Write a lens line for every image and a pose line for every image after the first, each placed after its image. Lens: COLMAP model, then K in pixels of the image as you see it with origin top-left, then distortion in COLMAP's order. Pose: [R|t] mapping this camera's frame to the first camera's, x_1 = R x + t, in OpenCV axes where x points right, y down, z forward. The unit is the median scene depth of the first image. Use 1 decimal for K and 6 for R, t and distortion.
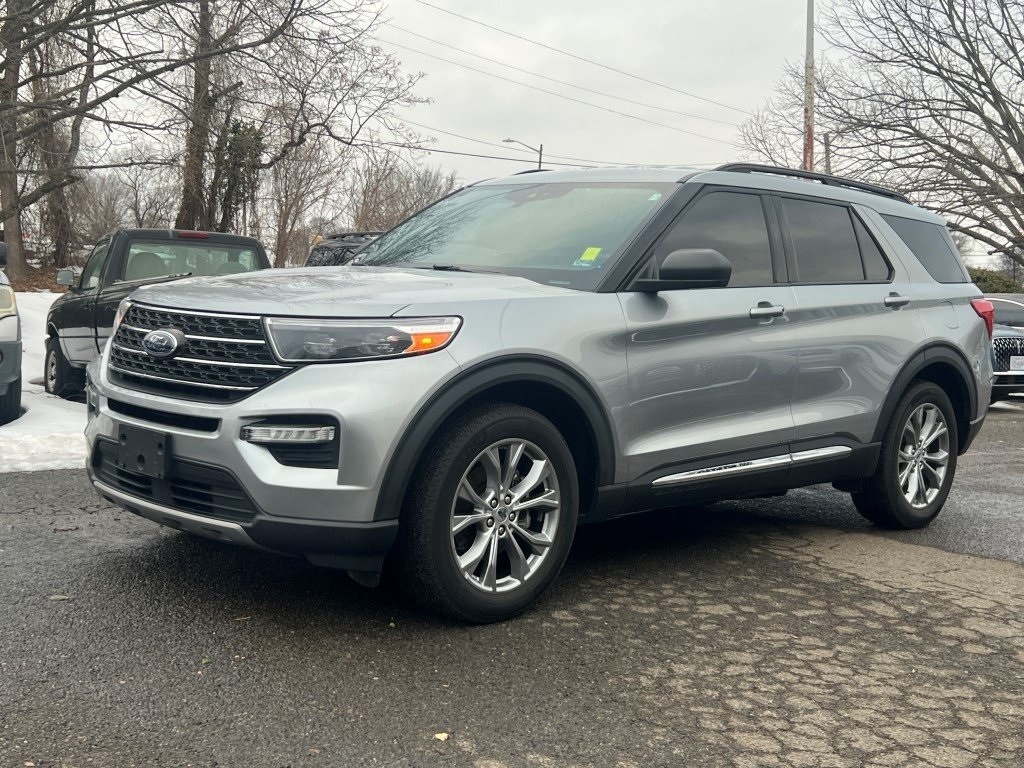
lens RADIAL K [[1290.7, 0, 513.5], [0, 1290.7, 388.0], [0, 0, 1]] dist [0.151630, 0.000000]
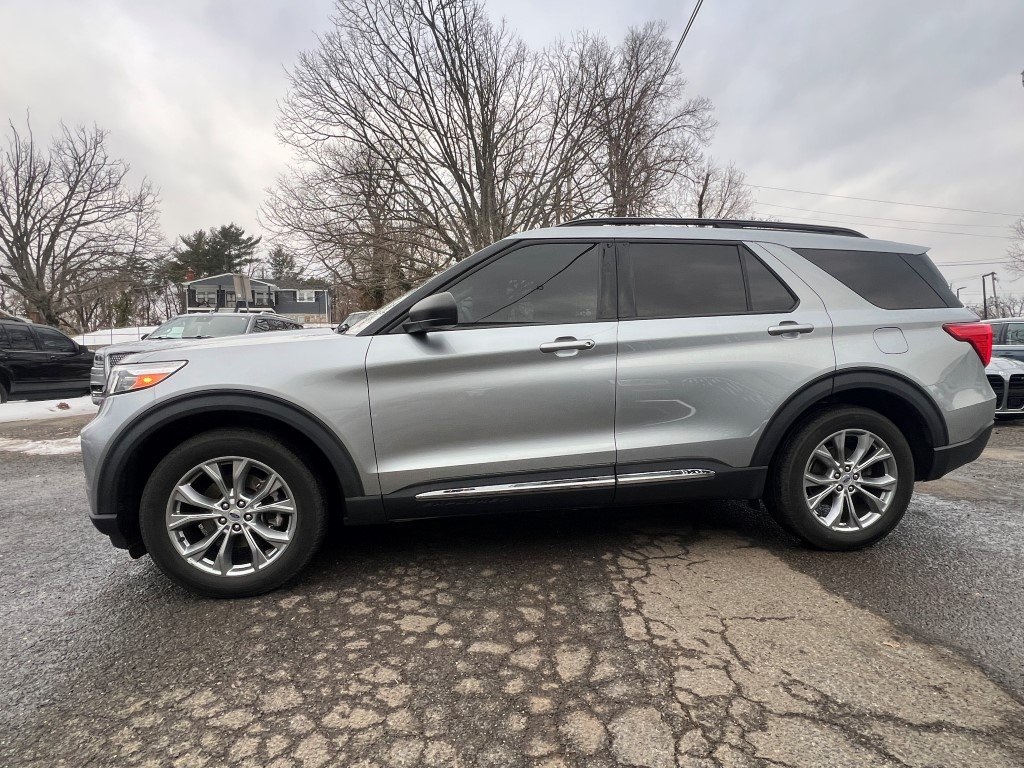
lens RADIAL K [[537.1, 0, 510.9], [0, 537.1, 387.5], [0, 0, 1]] dist [0.003106, -0.000372]
pose [[0.790015, 0.001119, -0.613087, 0.423528], [-0.002968, 0.999994, -0.002000, -0.021779], [0.613080, 0.003400, 0.790013, 0.599913]]
